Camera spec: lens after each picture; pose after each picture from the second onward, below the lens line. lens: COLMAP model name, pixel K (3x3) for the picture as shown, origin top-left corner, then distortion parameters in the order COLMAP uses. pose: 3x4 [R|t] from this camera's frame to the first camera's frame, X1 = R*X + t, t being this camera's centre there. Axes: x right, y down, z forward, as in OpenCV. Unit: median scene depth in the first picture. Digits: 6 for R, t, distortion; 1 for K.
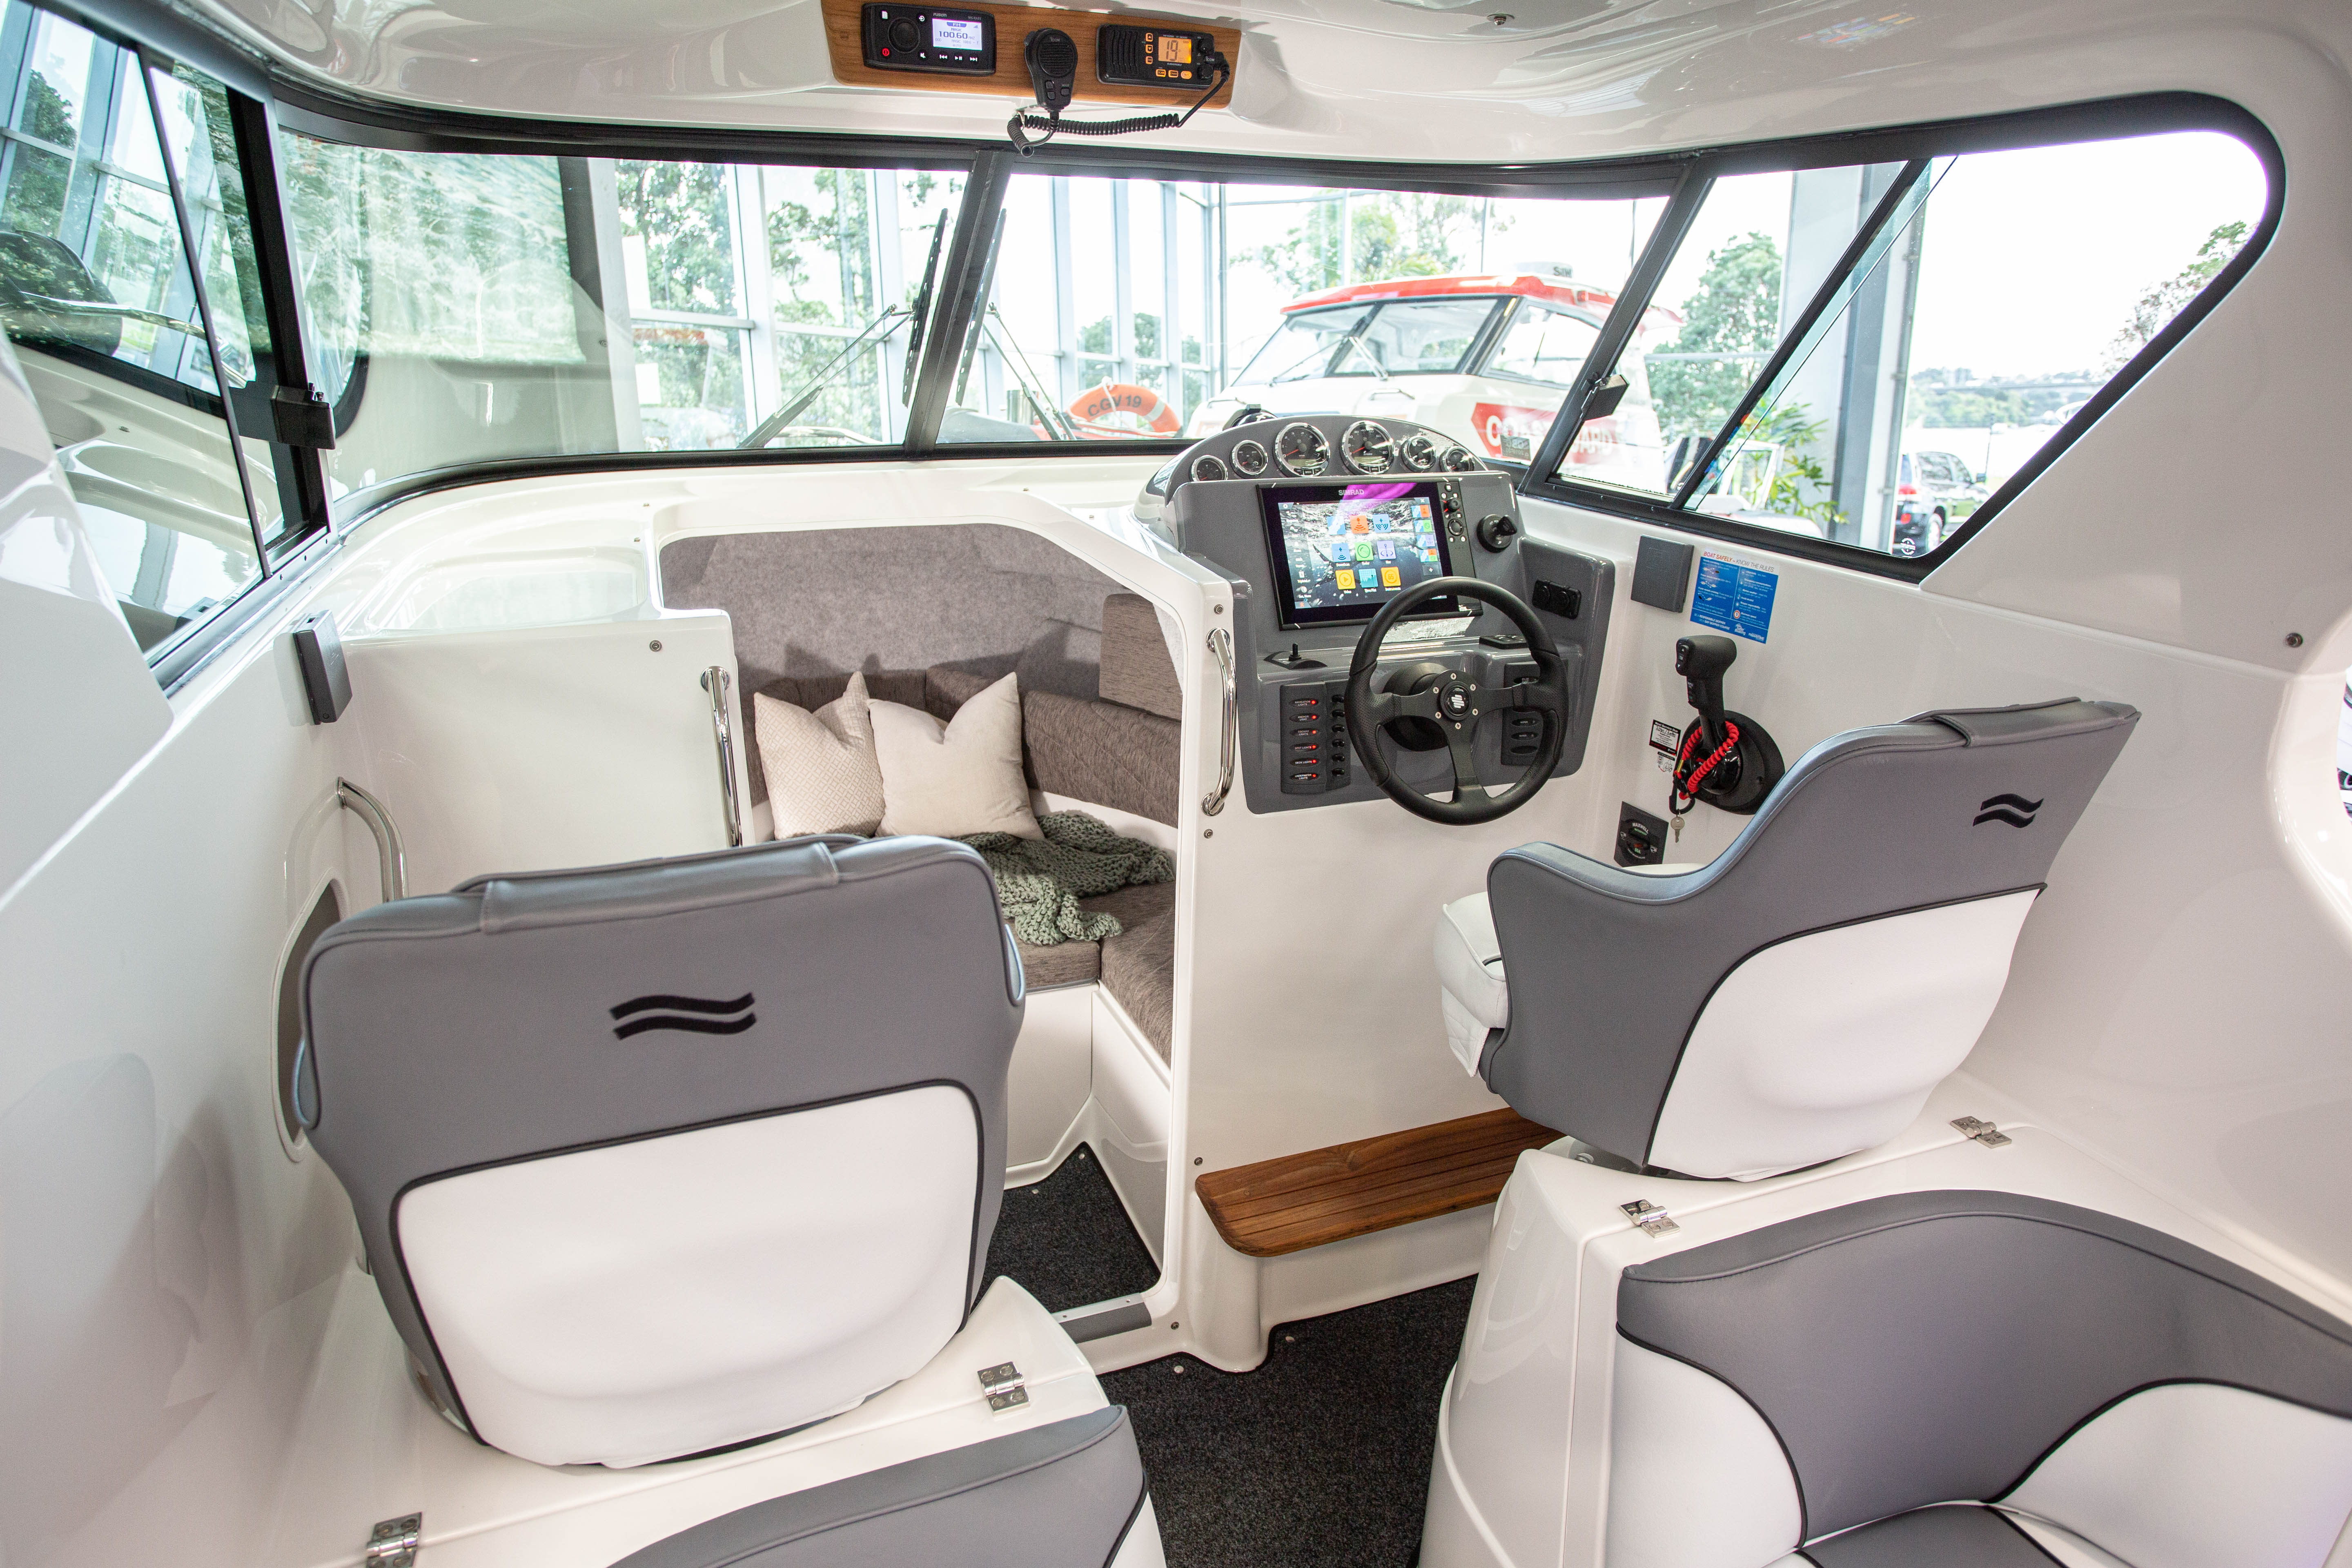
lens RADIAL K [[1407.1, 0, 1176.0], [0, 1407.1, 784.0], [0, 0, 1]] dist [-0.126531, 0.120780]
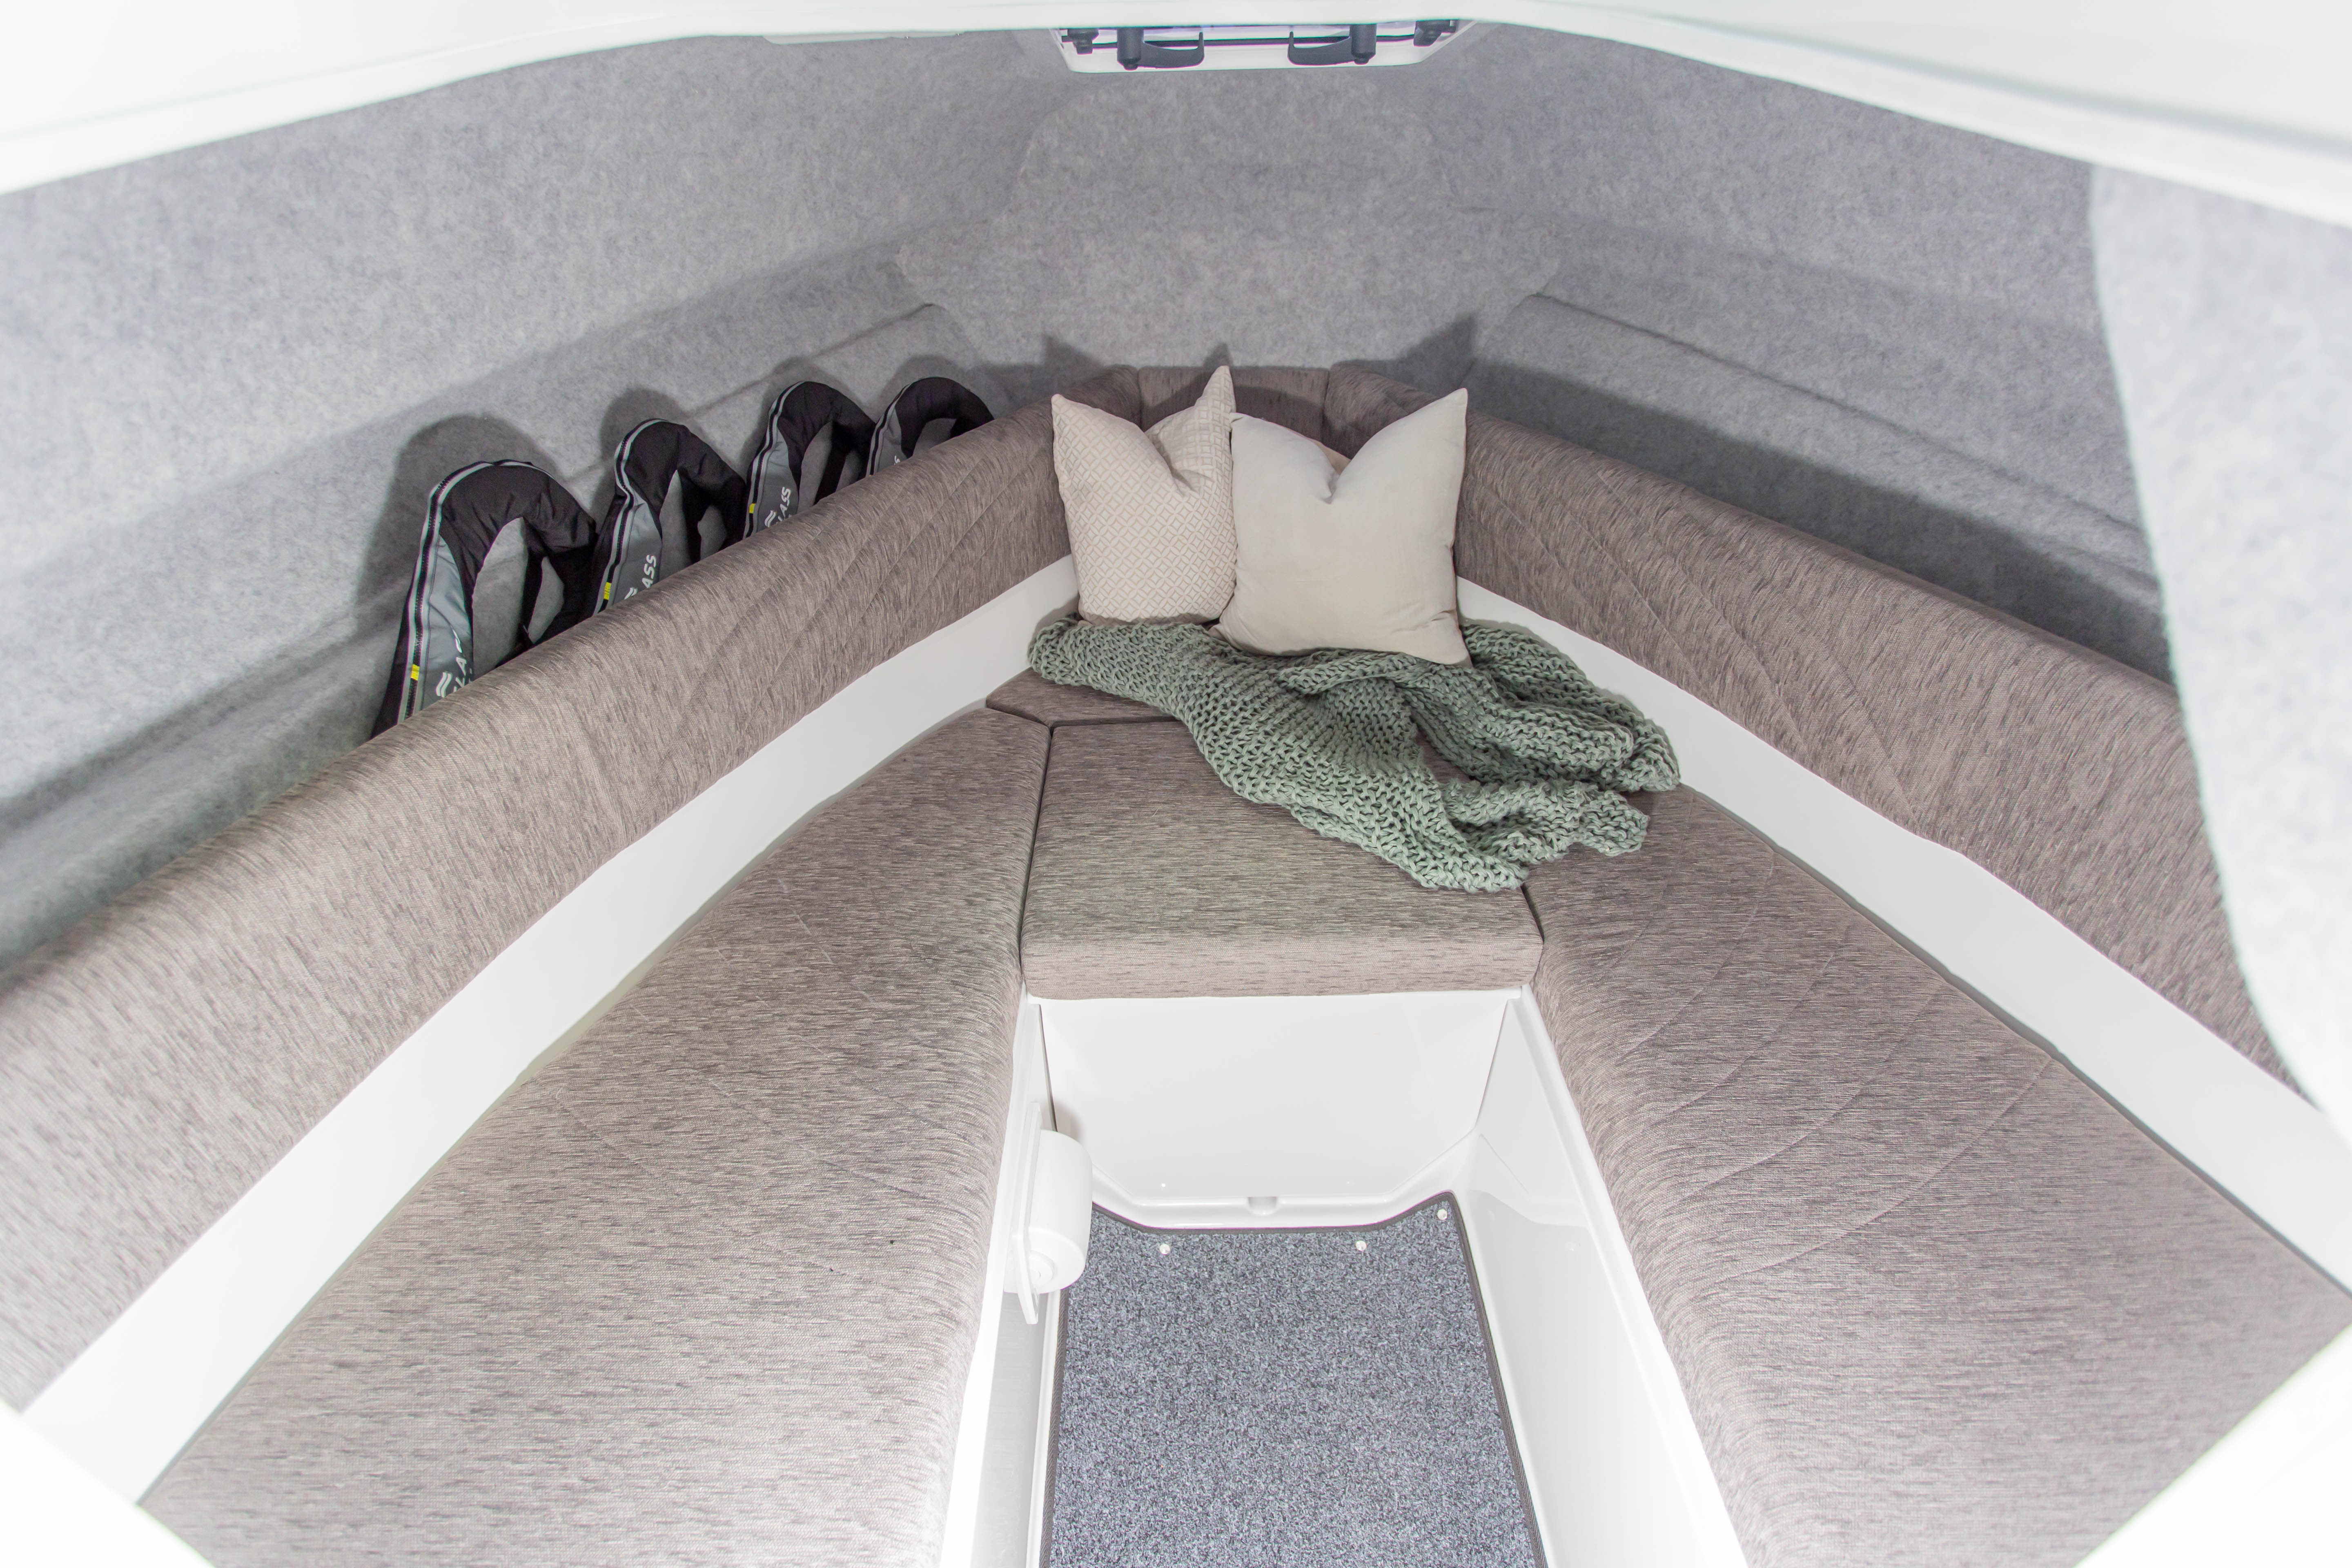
lens RADIAL K [[1085.2, 0, 1176.0], [0, 1085.2, 784.0], [0, 0, 1]] dist [-0.003328, -0.000187]
pose [[0.933681, 0.183447, -0.307549, -0.054236], [-0.081916, 0.945462, 0.315264, -0.052988], [0.348610, -0.269163, 0.897788, 0.473489]]
